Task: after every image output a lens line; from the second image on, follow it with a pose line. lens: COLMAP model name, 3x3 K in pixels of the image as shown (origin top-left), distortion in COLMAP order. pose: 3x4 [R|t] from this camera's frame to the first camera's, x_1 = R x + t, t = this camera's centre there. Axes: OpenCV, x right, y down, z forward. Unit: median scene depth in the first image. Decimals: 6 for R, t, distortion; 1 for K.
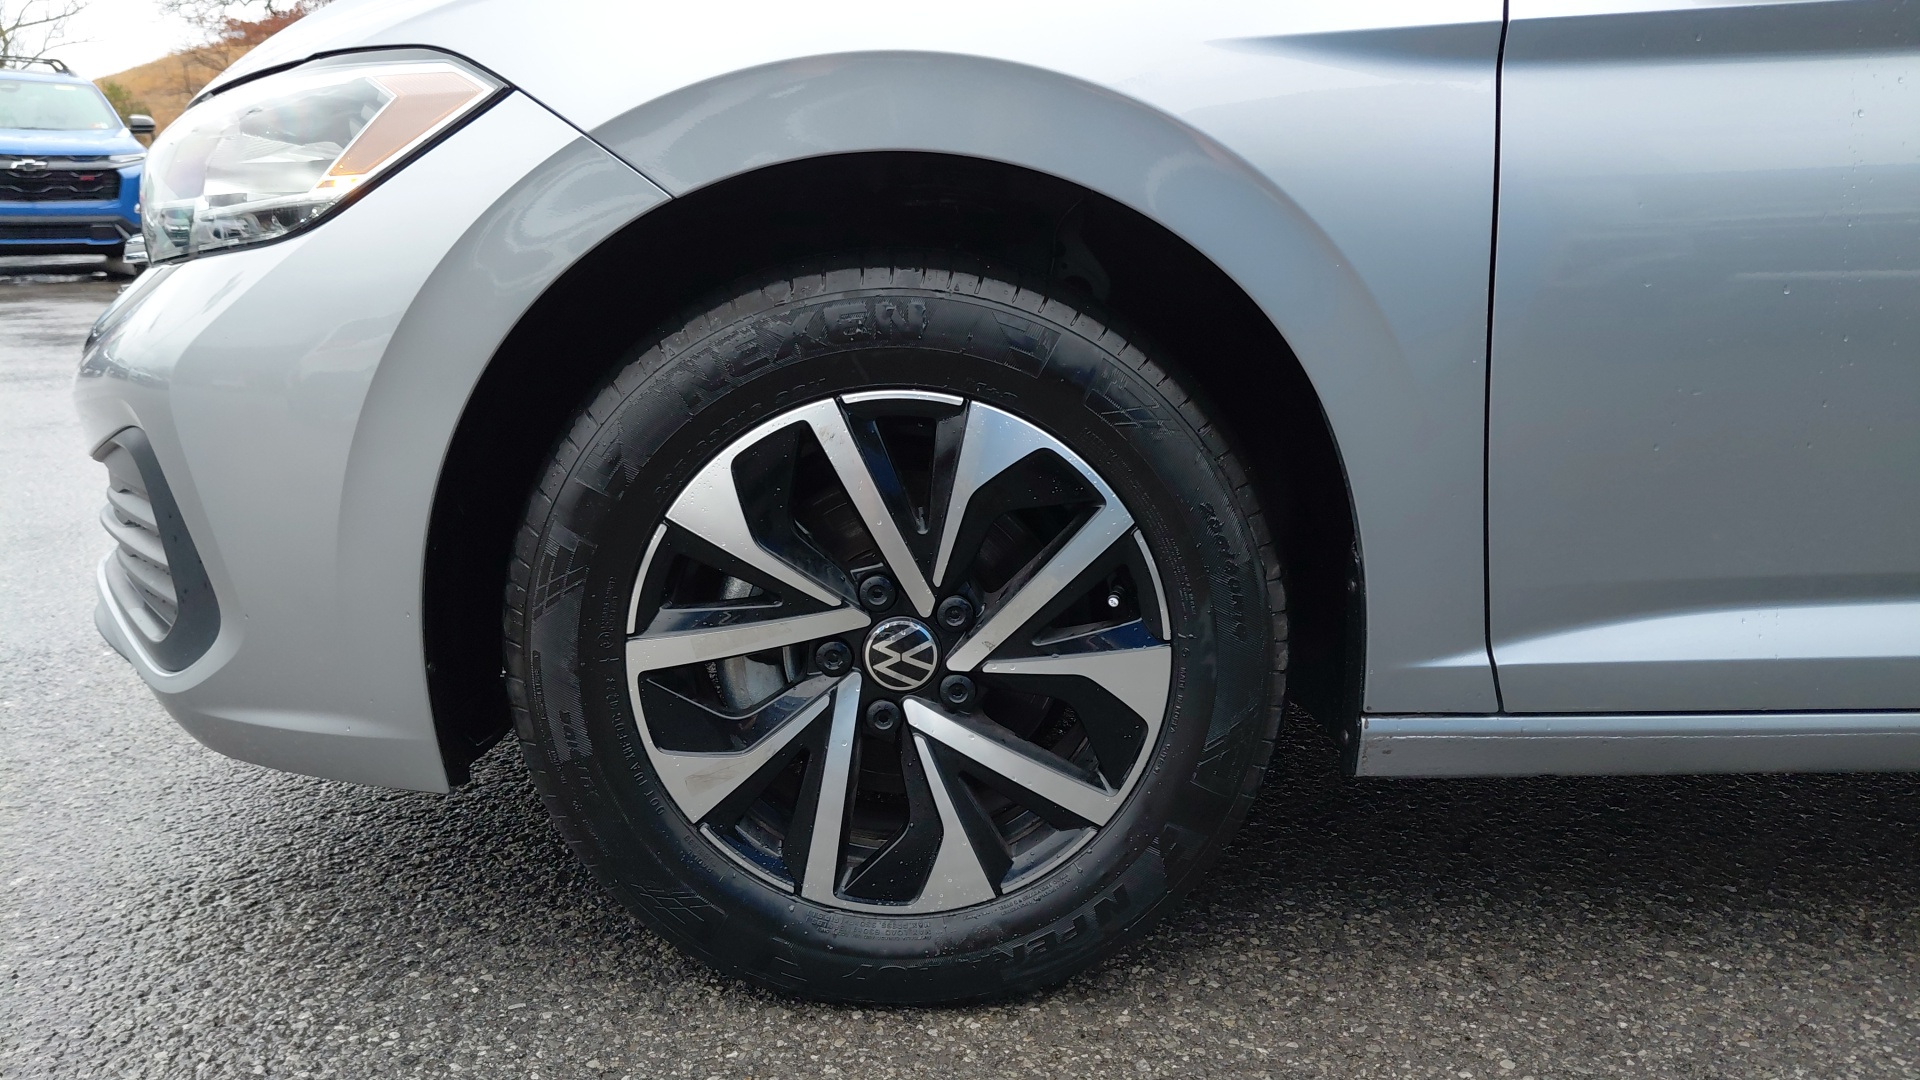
lens RADIAL K [[1463.8, 0, 948.0], [0, 1463.8, 536.1], [0, 0, 1]] dist [0.033311, -0.092176]
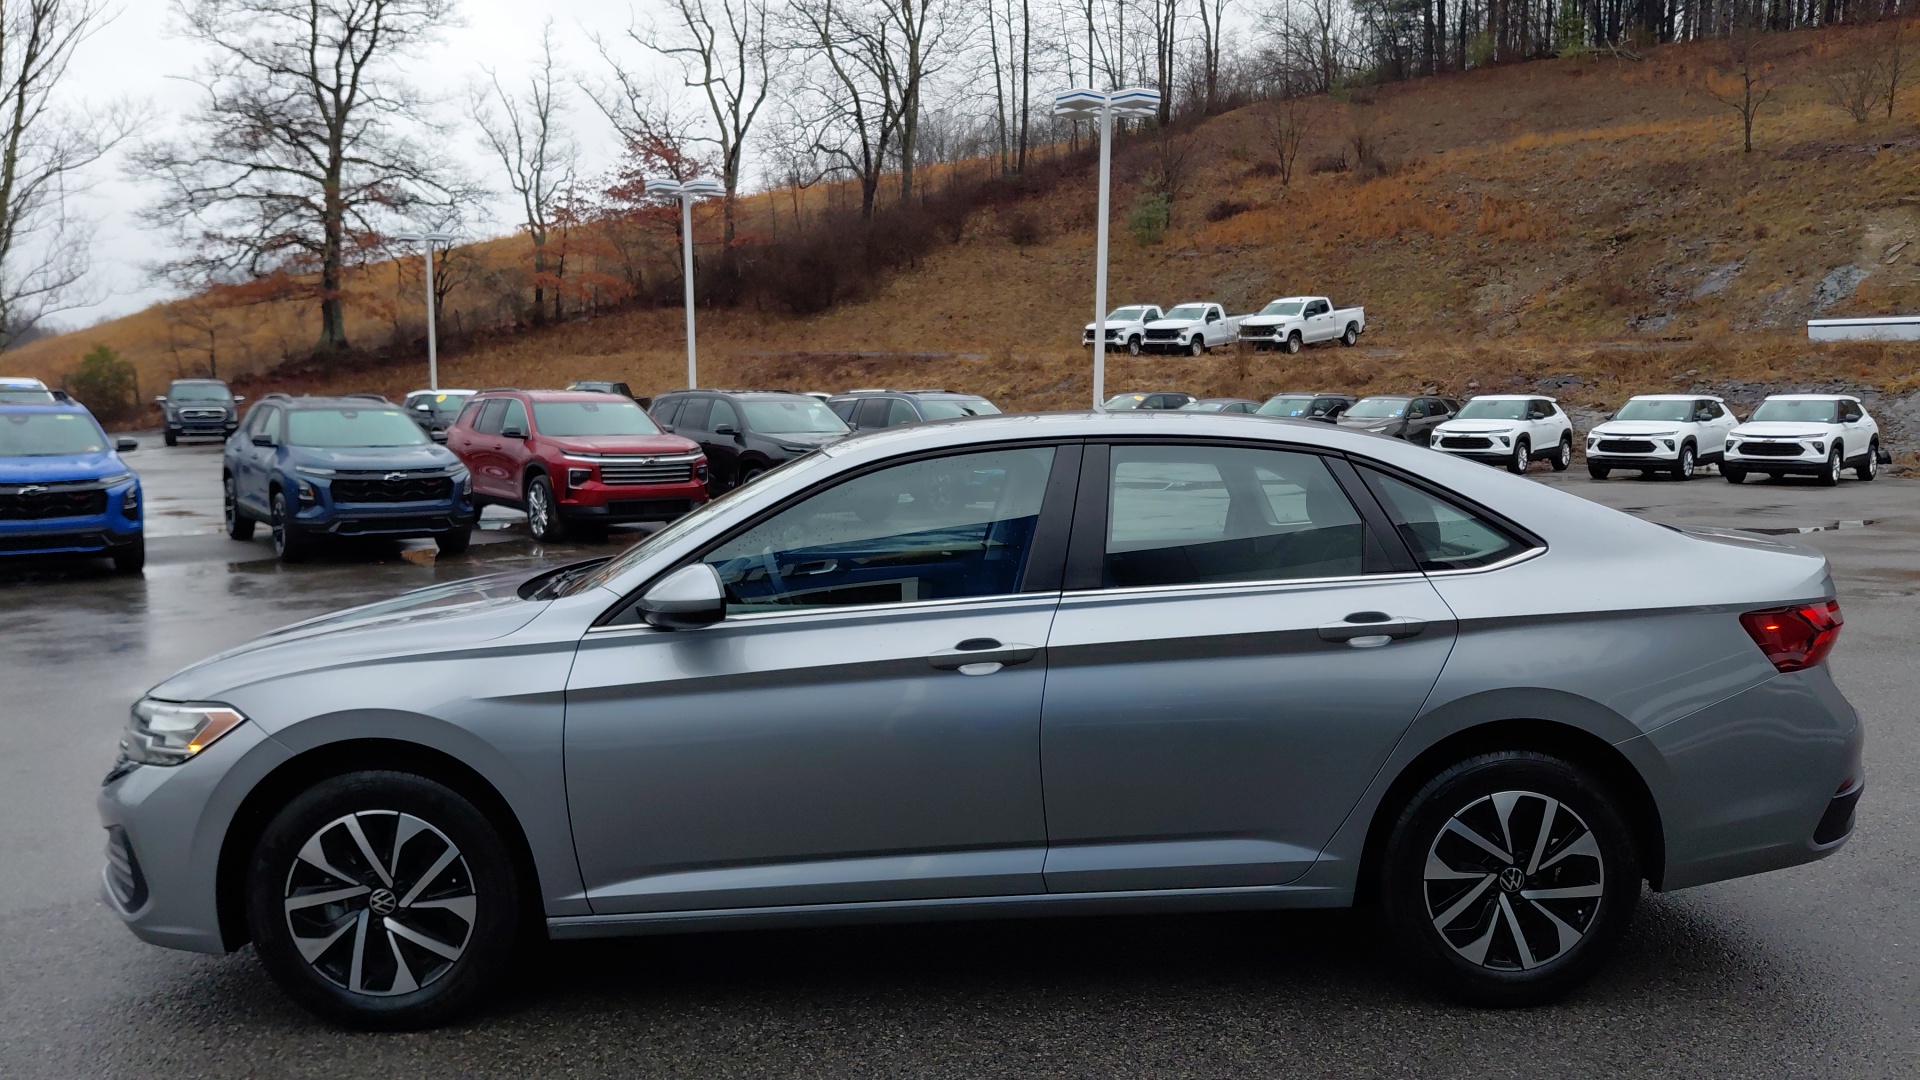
lens RADIAL K [[1449.7, 0, 959.3], [0, 1449.7, 489.4], [0, 0, 1]] dist [-0.048776, 0.006254]
pose [[0.998924, -0.029132, 0.036081, 1.005577], [0.034904, 0.984583, -0.171400, -0.190883], [-0.030531, 0.172475, 0.984541, -1.914553]]
